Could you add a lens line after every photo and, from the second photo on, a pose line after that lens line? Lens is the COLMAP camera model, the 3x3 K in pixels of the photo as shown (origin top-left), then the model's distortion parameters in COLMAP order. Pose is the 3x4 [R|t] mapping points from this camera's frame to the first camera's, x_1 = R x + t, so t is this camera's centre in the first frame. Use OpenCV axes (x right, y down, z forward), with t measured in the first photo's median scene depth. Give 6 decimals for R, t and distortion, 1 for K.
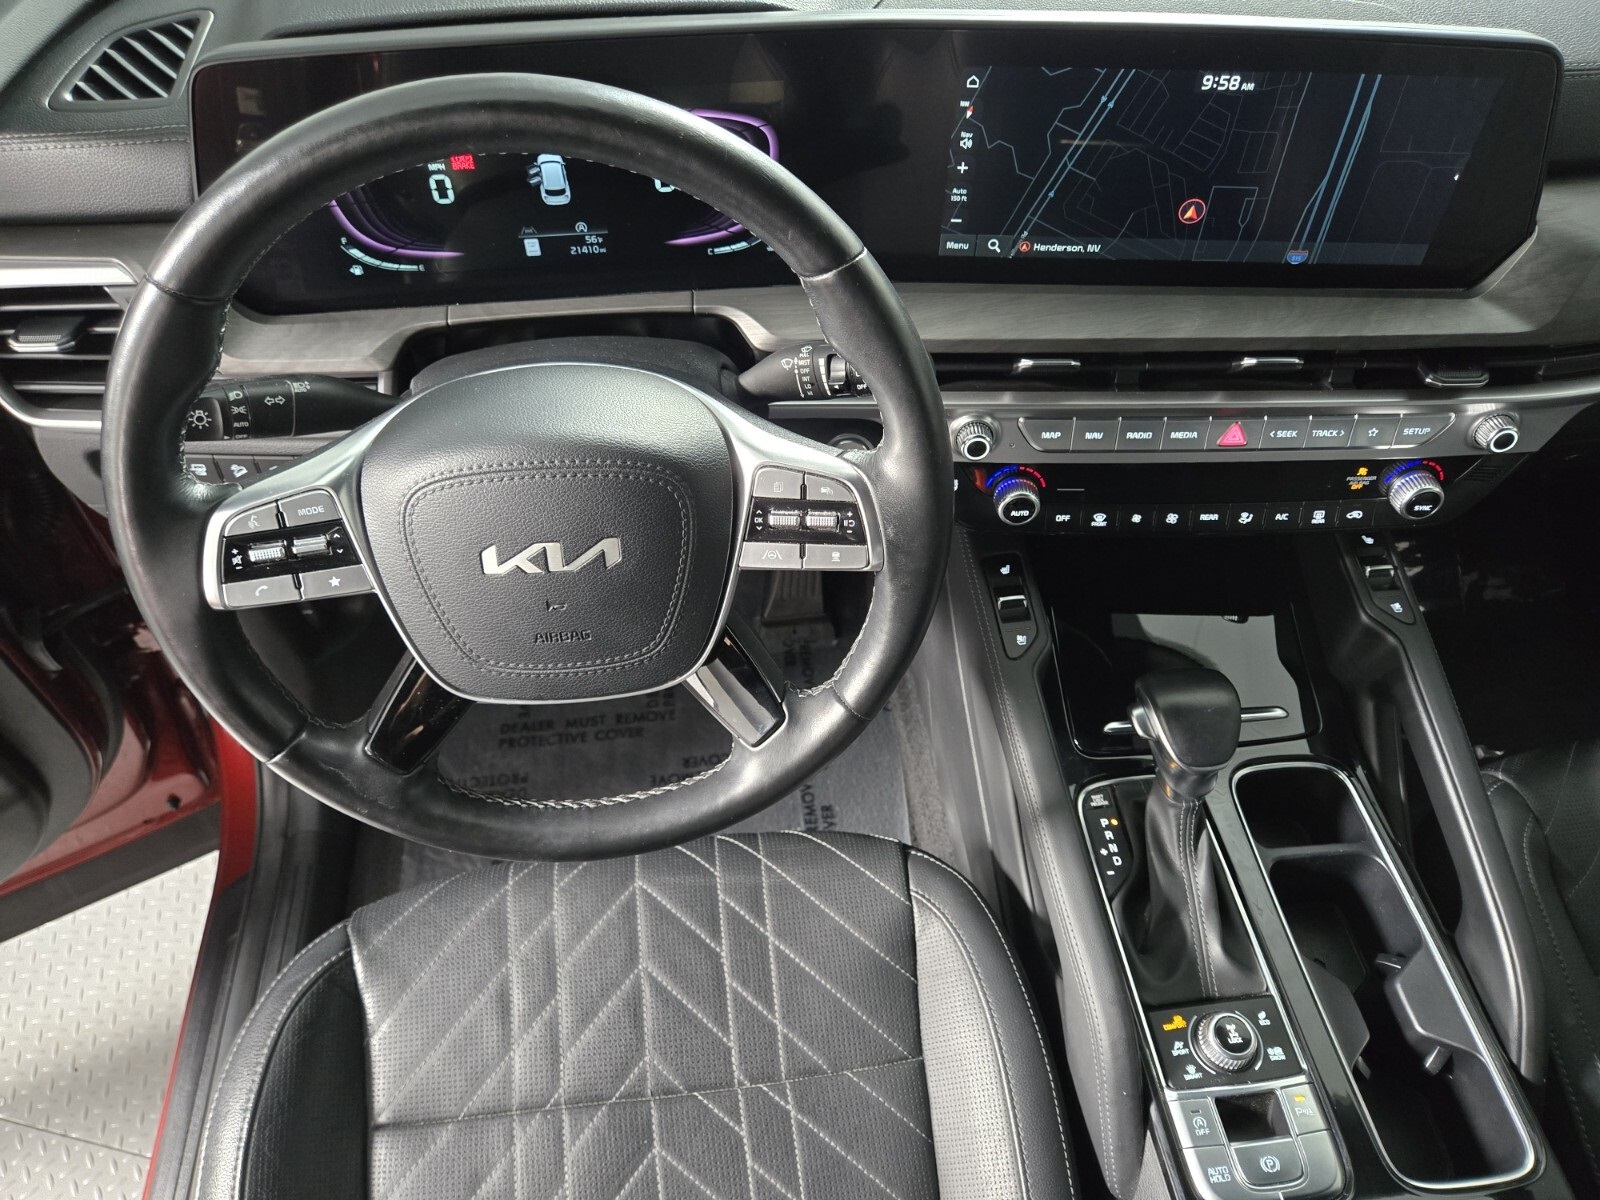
lens RADIAL K [[1091.7, 0, 810.3], [0, 1091.7, 599.9], [0, 0, 1]] dist [0.045271, -0.047249]
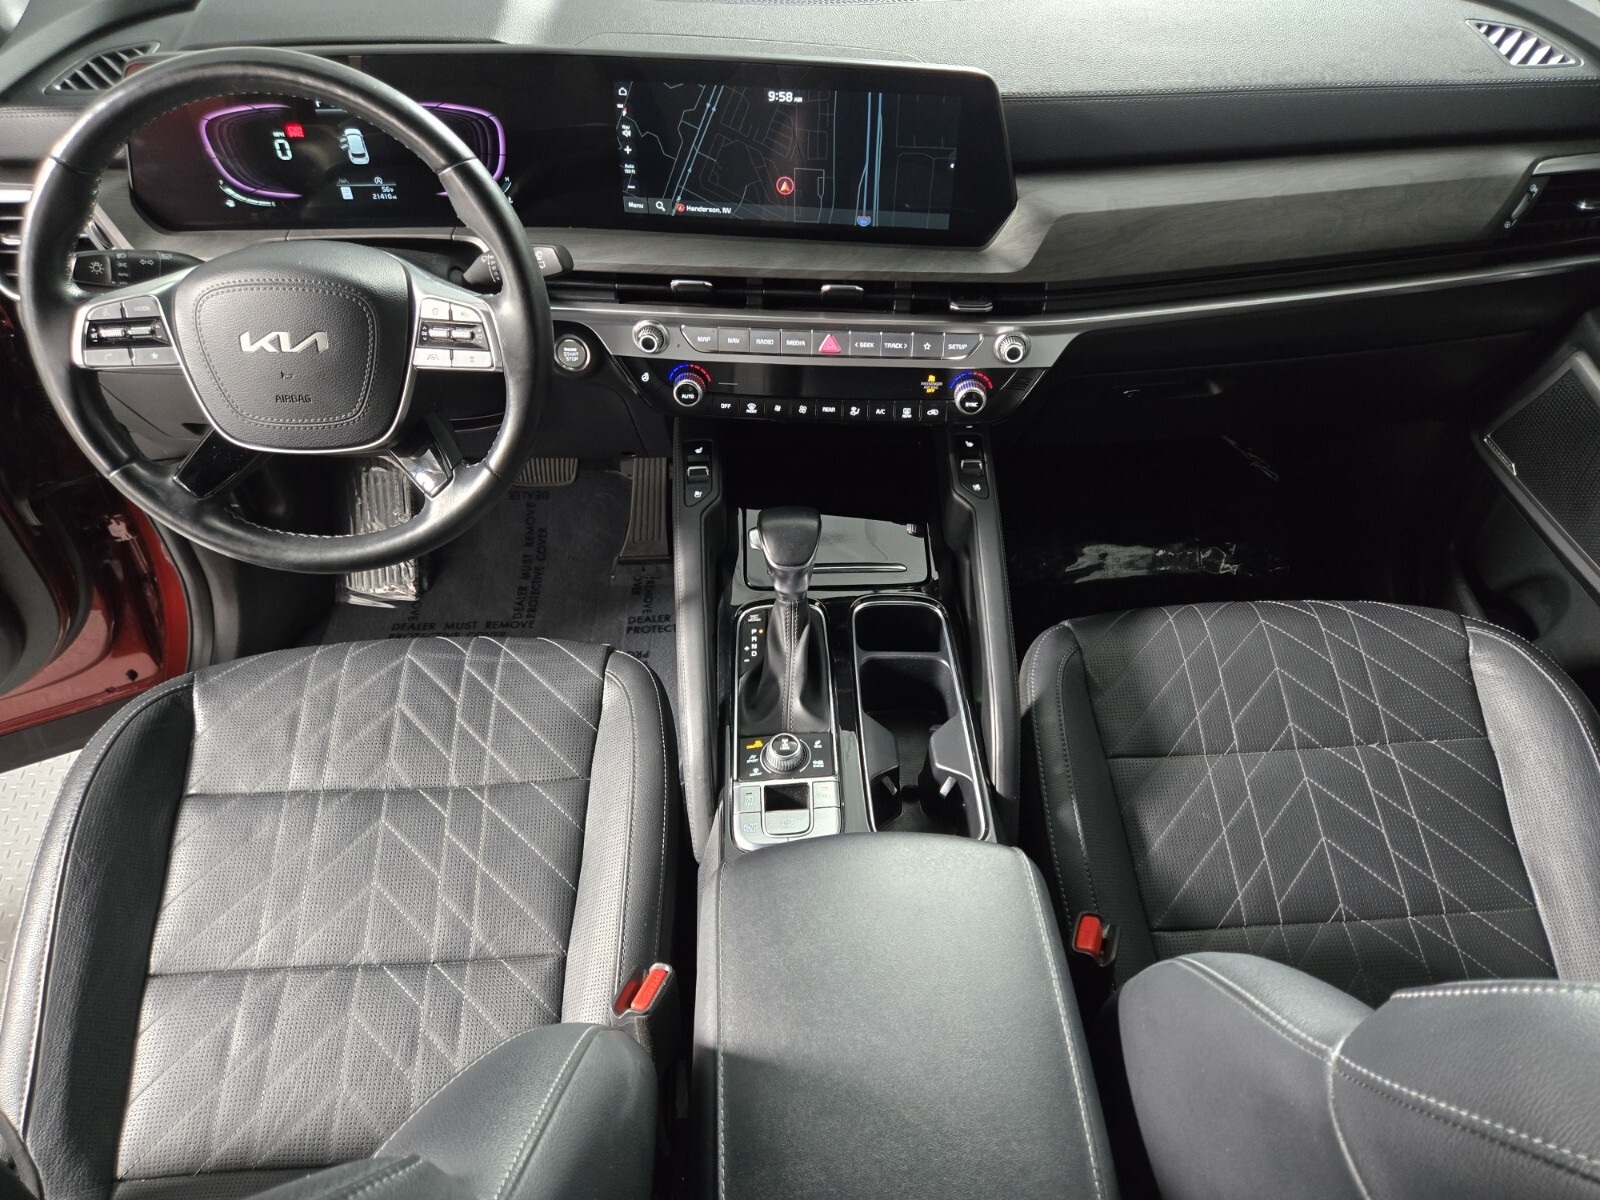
lens RADIAL K [[1080.1, 0, 830.1], [0, 1080.1, 591.4], [0, 0, 1]] dist [0.052885, -0.051408]
pose [[0.997976, 0.045430, -0.044503, 0.492935], [-0.050088, 0.992686, -0.109847, 0.347332], [0.039187, 0.111854, 0.992952, -0.393744]]
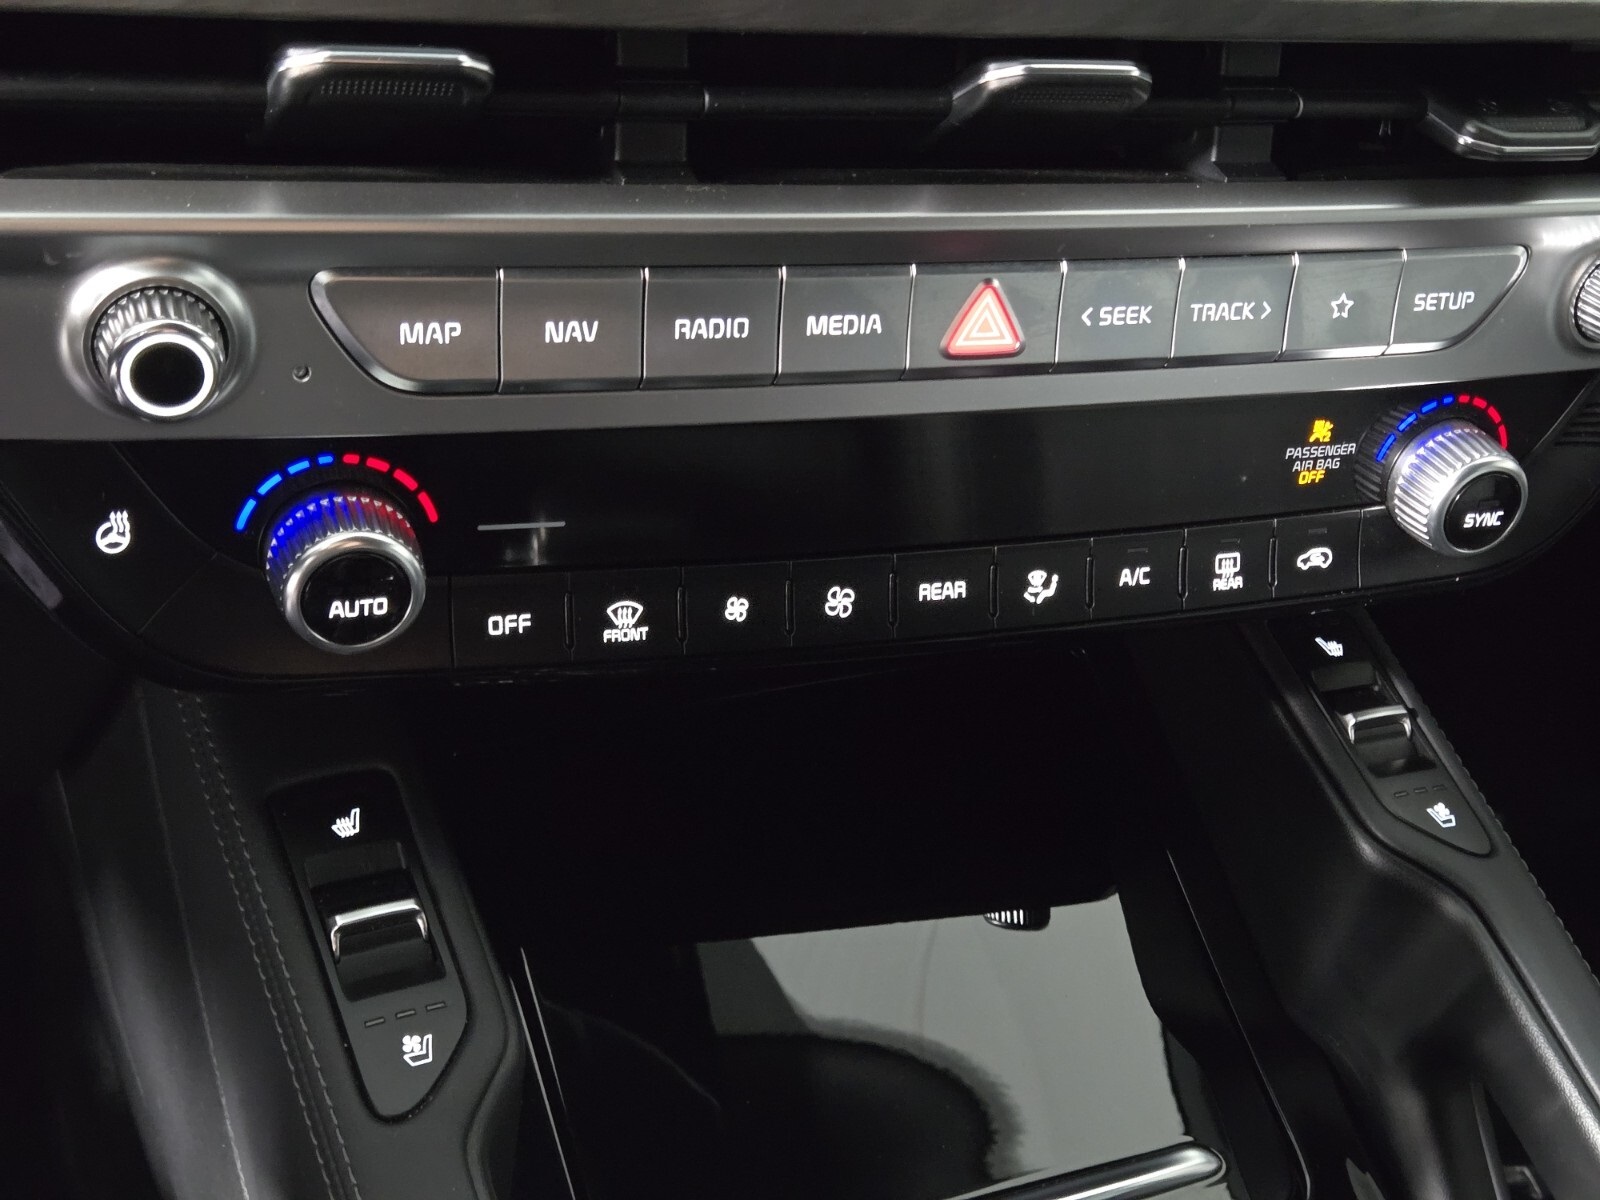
lens RADIAL K [[2041.5, 0, 800.0], [0, 2041.5, 600.0], [0, 0, 1]] dist [0.040374, 0.003854]
pose [[0.941730, -0.068463, 0.329328, 0.134601], [0.133669, 0.974612, -0.179624, 0.036514], [-0.308669, 0.213179, 0.926973, 0.498763]]
